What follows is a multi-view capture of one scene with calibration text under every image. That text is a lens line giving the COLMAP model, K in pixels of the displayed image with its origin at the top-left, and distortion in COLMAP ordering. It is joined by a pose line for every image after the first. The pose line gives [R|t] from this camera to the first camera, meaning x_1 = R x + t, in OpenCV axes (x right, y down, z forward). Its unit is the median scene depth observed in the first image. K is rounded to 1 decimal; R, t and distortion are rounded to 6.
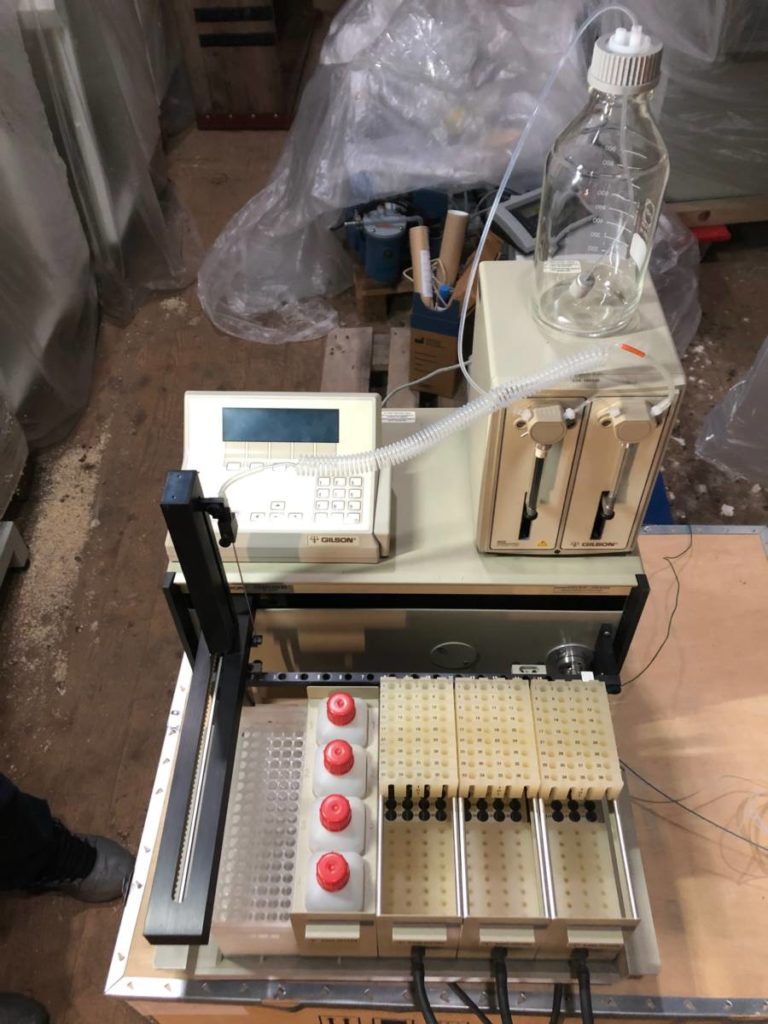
lens RADIAL K [[835.7, 0, 384.0], [0, 835.7, 512.0], [0, 0, 1]] dist [-0.001166, -0.002586]
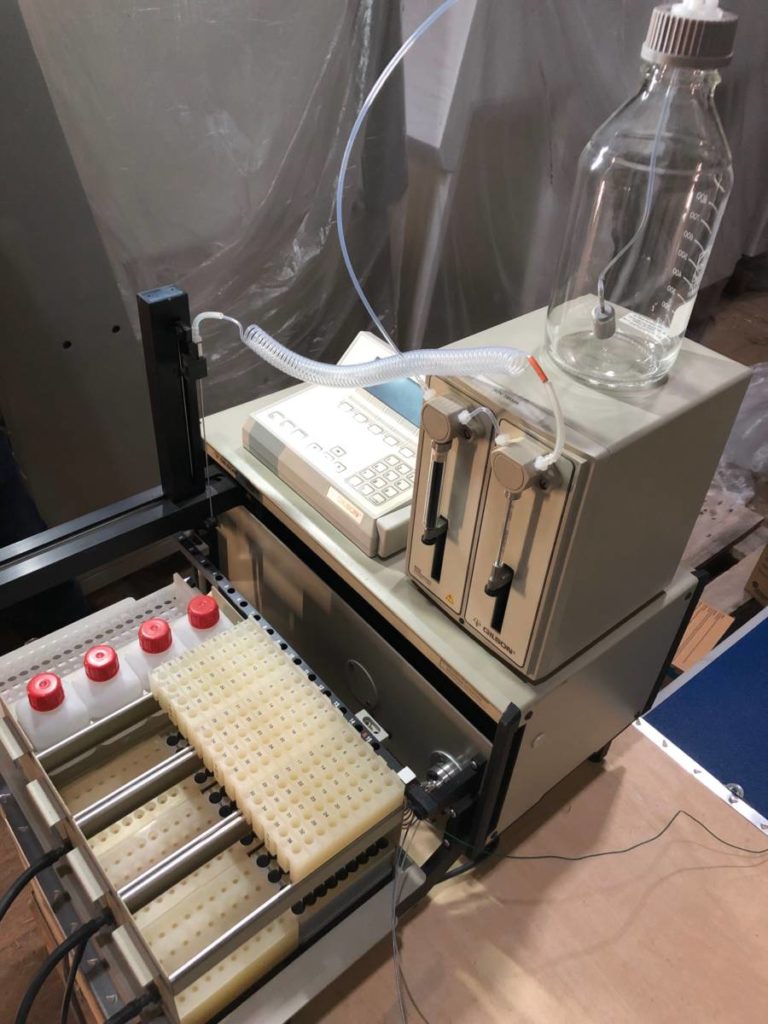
lens RADIAL K [[835.7, 0, 384.0], [0, 835.7, 512.0], [0, 0, 1]] dist [-0.001166, -0.002586]
pose [[0.655017, 0.528043, -0.540484, 0.544405], [-0.613629, 0.789122, 0.027296, -0.013047], [0.440922, 0.313778, 0.840911, 0.236967]]
